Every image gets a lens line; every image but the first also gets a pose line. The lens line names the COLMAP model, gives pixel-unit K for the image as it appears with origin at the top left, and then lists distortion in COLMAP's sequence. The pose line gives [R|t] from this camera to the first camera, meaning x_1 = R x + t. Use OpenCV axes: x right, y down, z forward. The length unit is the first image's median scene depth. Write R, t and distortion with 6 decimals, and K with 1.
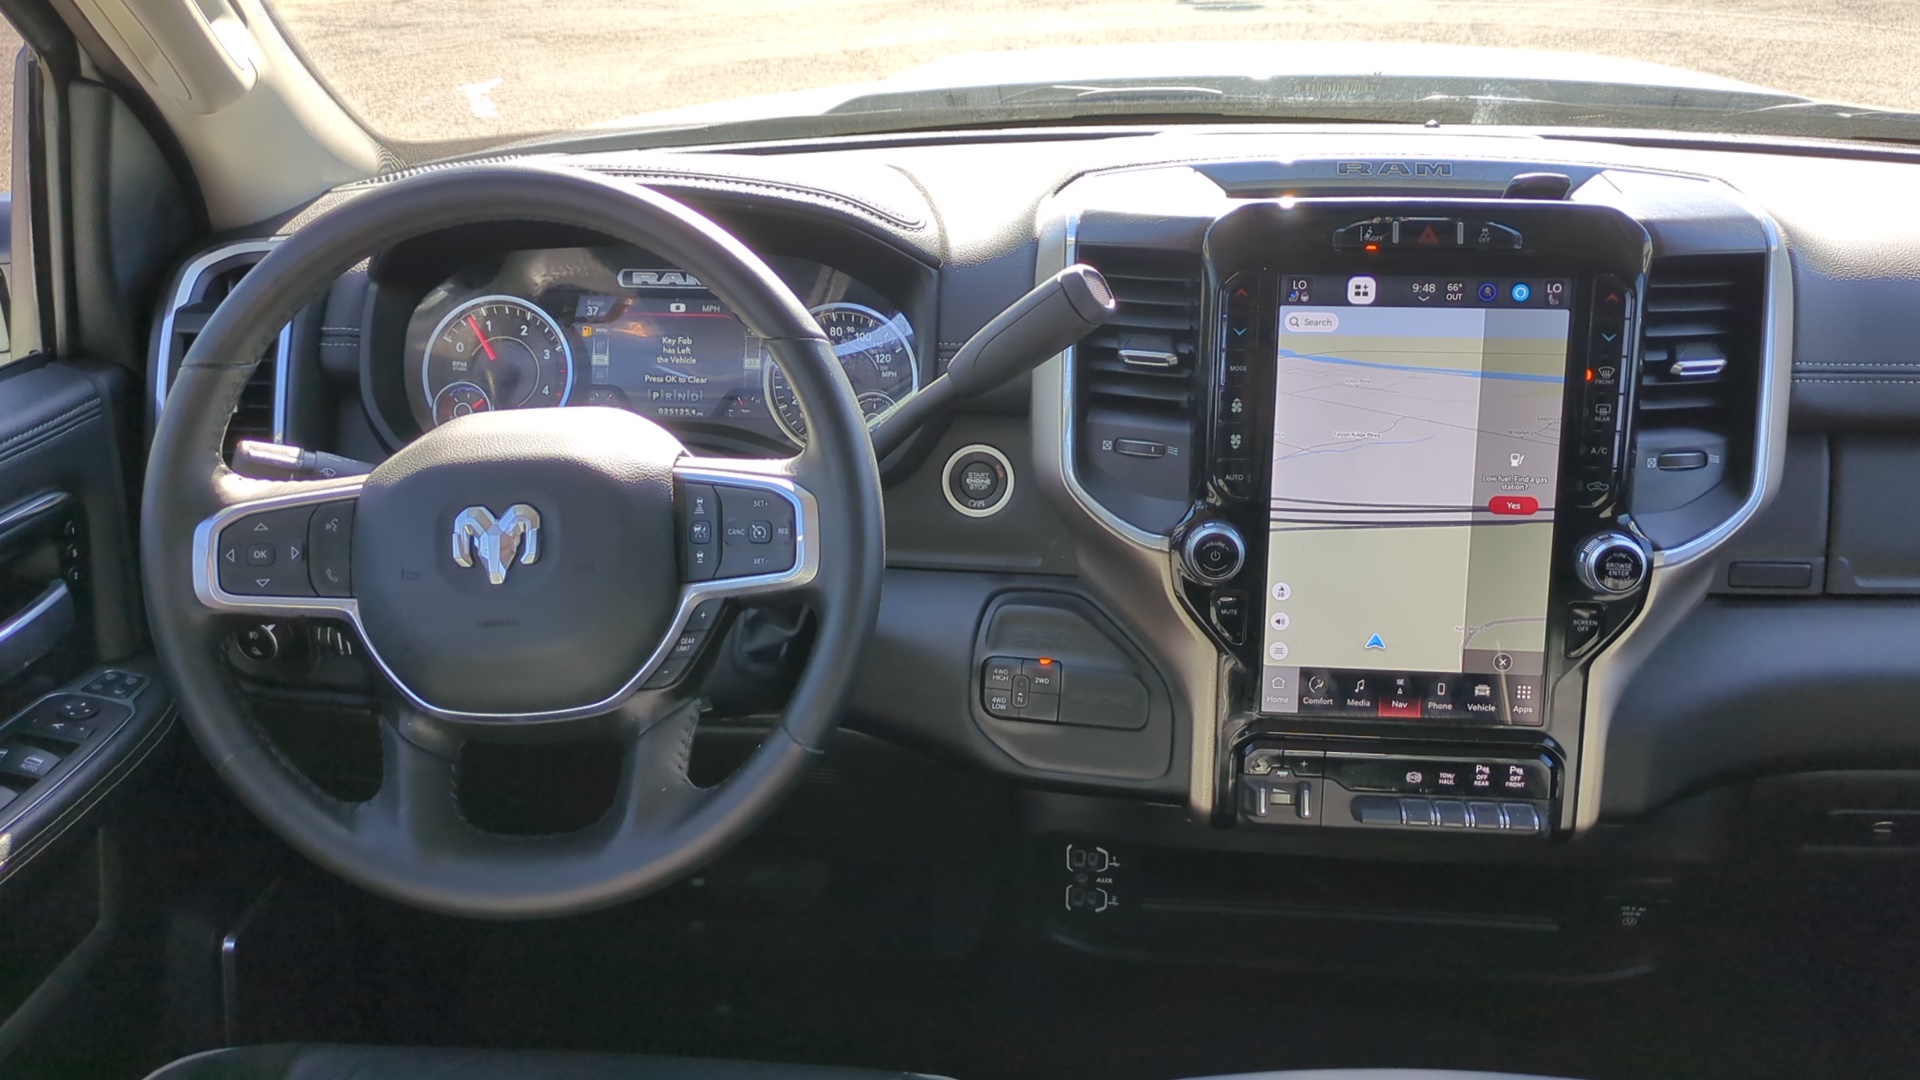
lens RADIAL K [[1603.3, 0, 973.2], [0, 1603.3, 547.4], [0, 0, 1]] dist [0.032255, -0.032184]
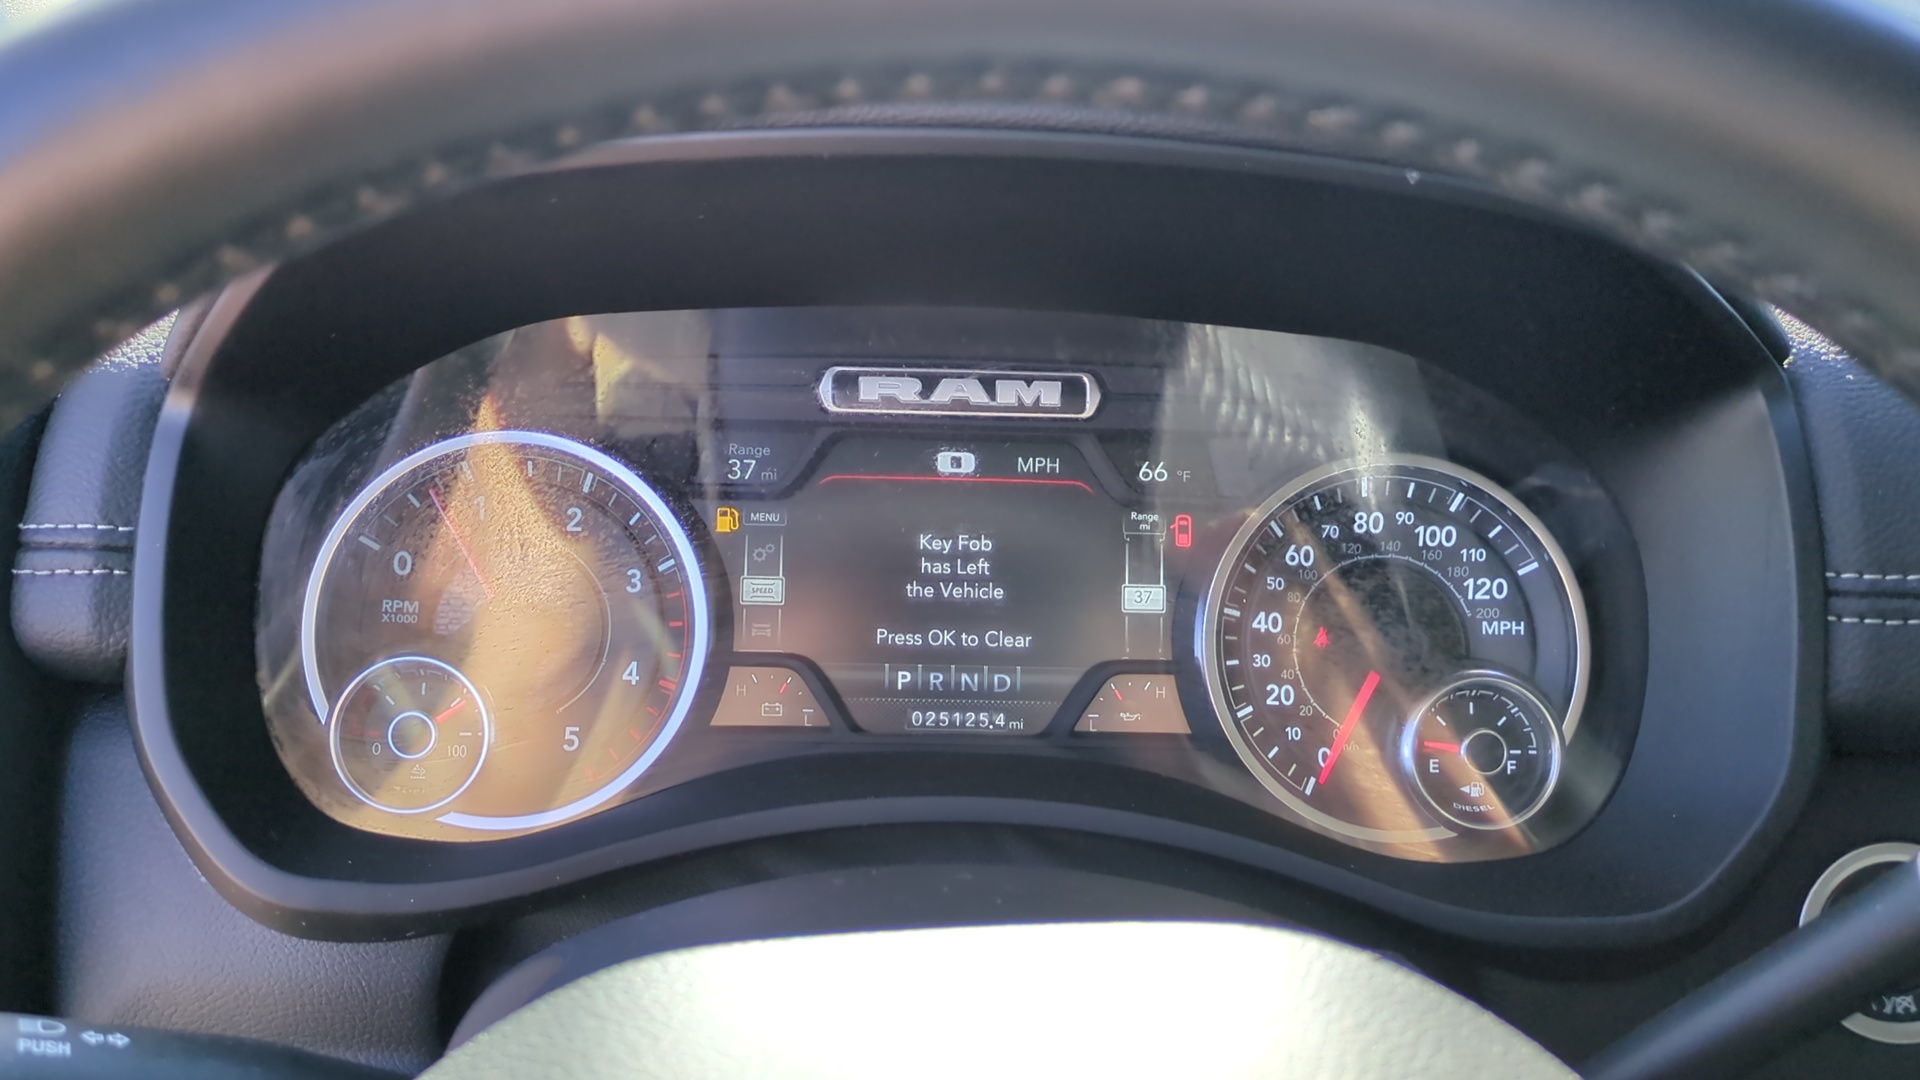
lens RADIAL K [[1603.3, 0, 953.9], [0, 1603.3, 527.9], [0, 0, 1]] dist [0.032255, -0.032184]
pose [[0.994281, -0.000812, 0.106789, -0.232483], [0.010062, 0.996235, -0.086108, -0.099714], [-0.106317, 0.086690, 0.990546, 0.611323]]
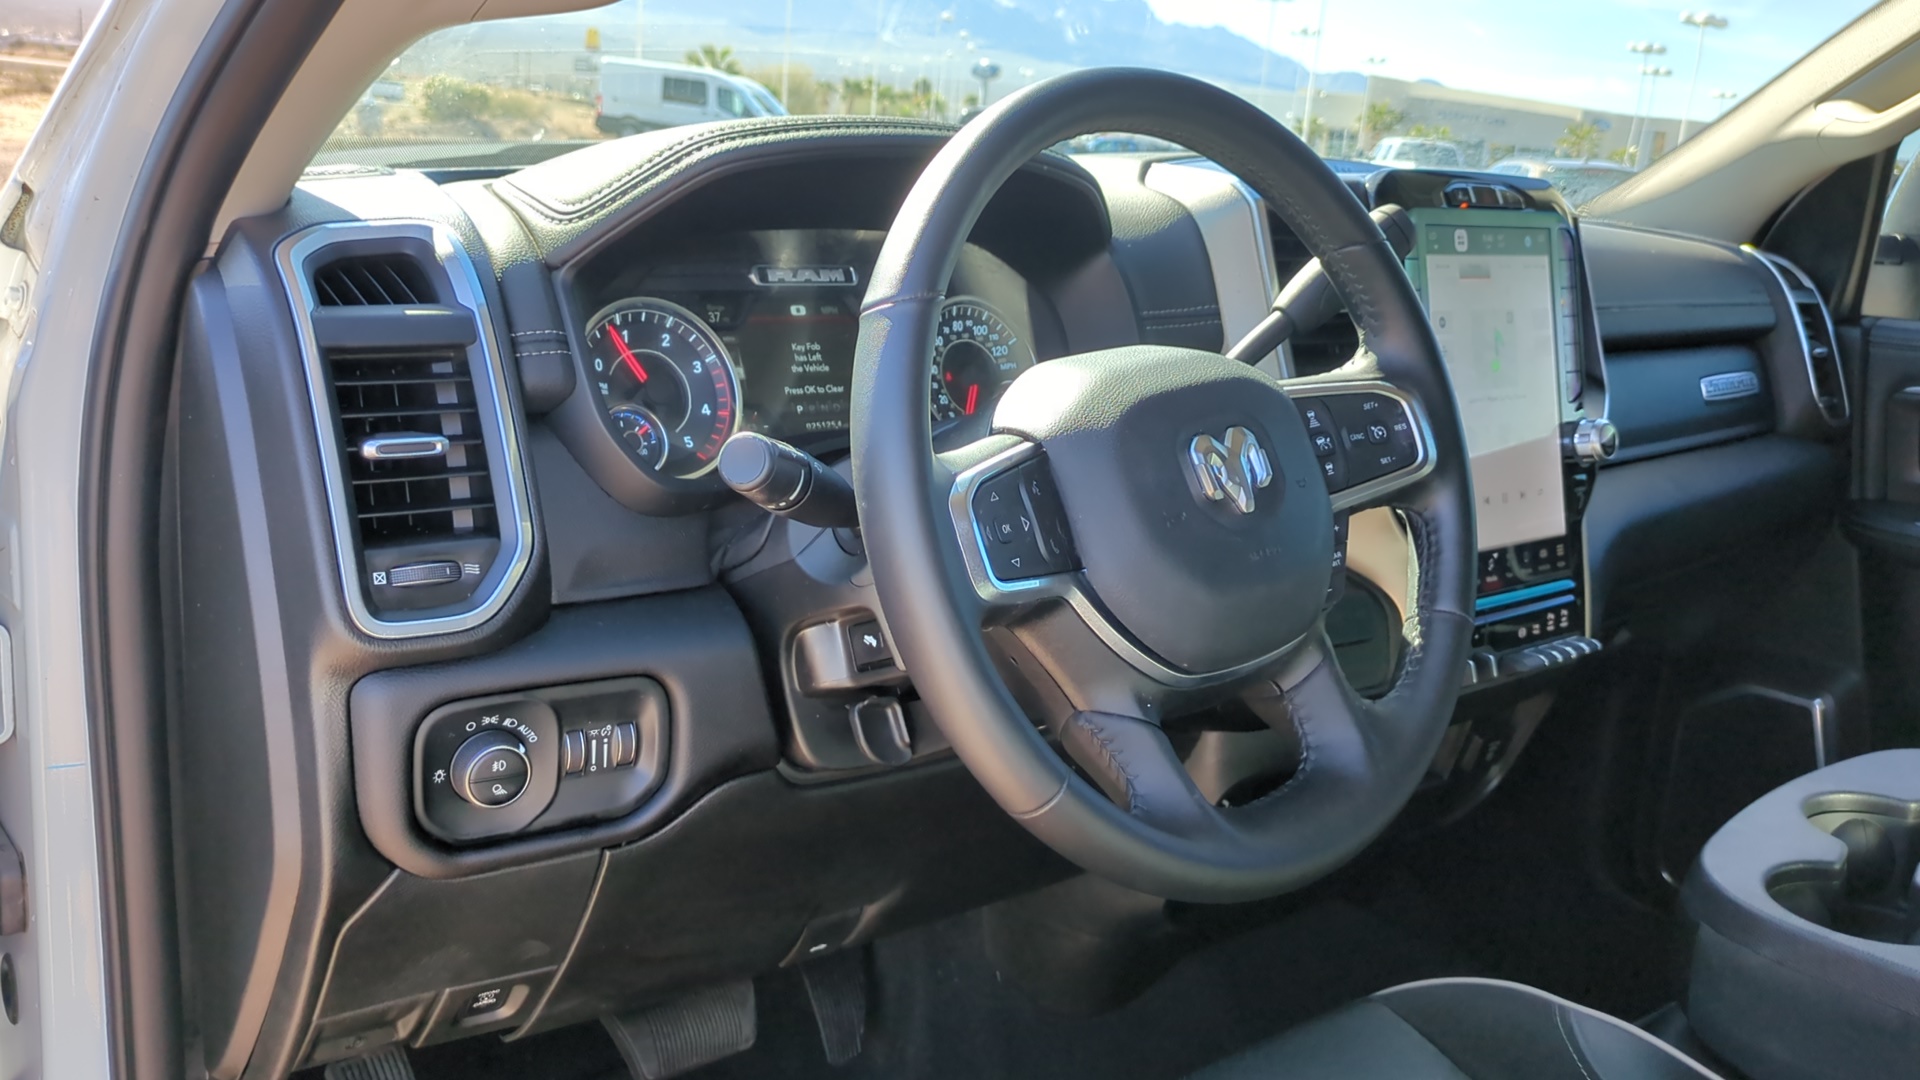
lens RADIAL K [[1603.3, 0, 959.2], [0, 1603.3, 537.3], [0, 0, 1]] dist [0.032255, -0.032184]
pose [[0.705583, -0.119266, 0.698518, -0.764115], [0.215751, 0.975092, -0.051446, 0.036340], [-0.674984, 0.187006, 0.713740, 0.344459]]
